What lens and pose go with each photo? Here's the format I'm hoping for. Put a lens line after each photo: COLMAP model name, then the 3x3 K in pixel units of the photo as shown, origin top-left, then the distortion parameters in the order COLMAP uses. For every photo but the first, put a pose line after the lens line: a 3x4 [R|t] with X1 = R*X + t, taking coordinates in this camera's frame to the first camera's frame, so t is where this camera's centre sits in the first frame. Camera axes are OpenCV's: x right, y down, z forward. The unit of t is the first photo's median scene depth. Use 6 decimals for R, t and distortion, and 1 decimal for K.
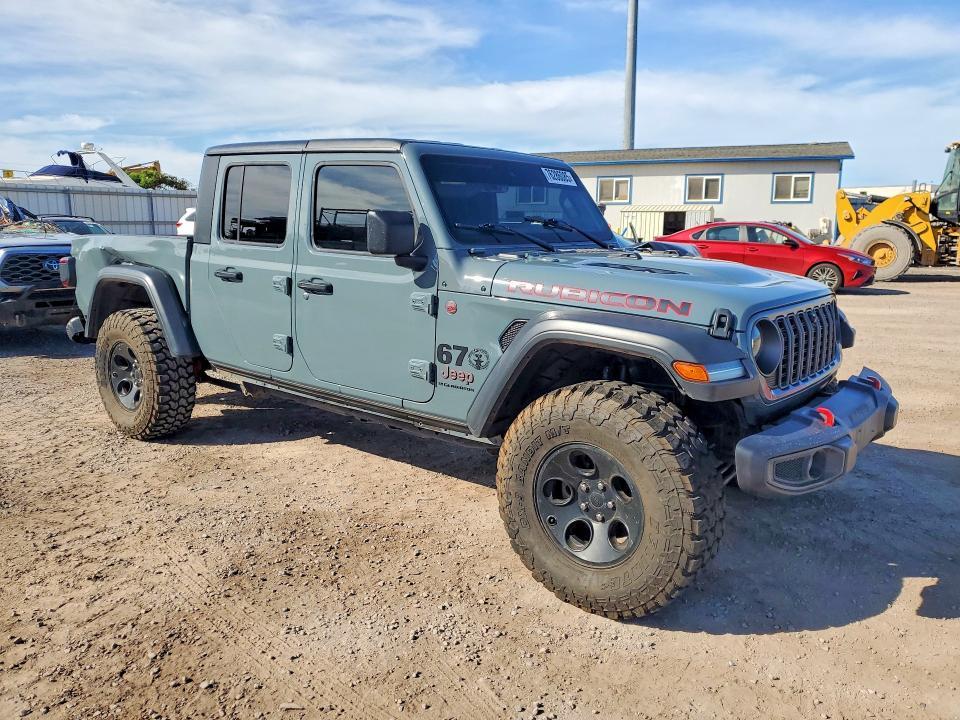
lens RADIAL K [[747.8, 0, 476.5], [0, 747.8, 359.8], [0, 0, 1]] dist [0.003018, 0.008347]
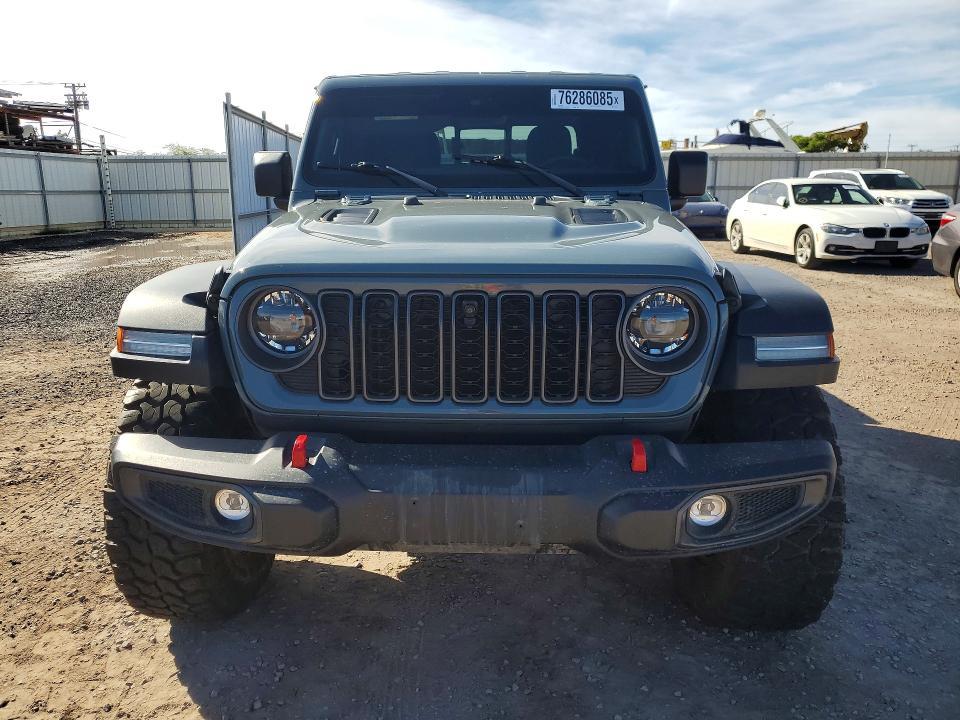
lens RADIAL K [[747.8, 0, 476.5], [0, 747.8, 359.8], [0, 0, 1]] dist [0.003018, 0.008347]
pose [[0.604870, 0.166968, -0.778623, 0.101913], [-0.134829, 0.985128, 0.106509, -0.008449], [0.784827, 0.040557, 0.618387, 0.071654]]
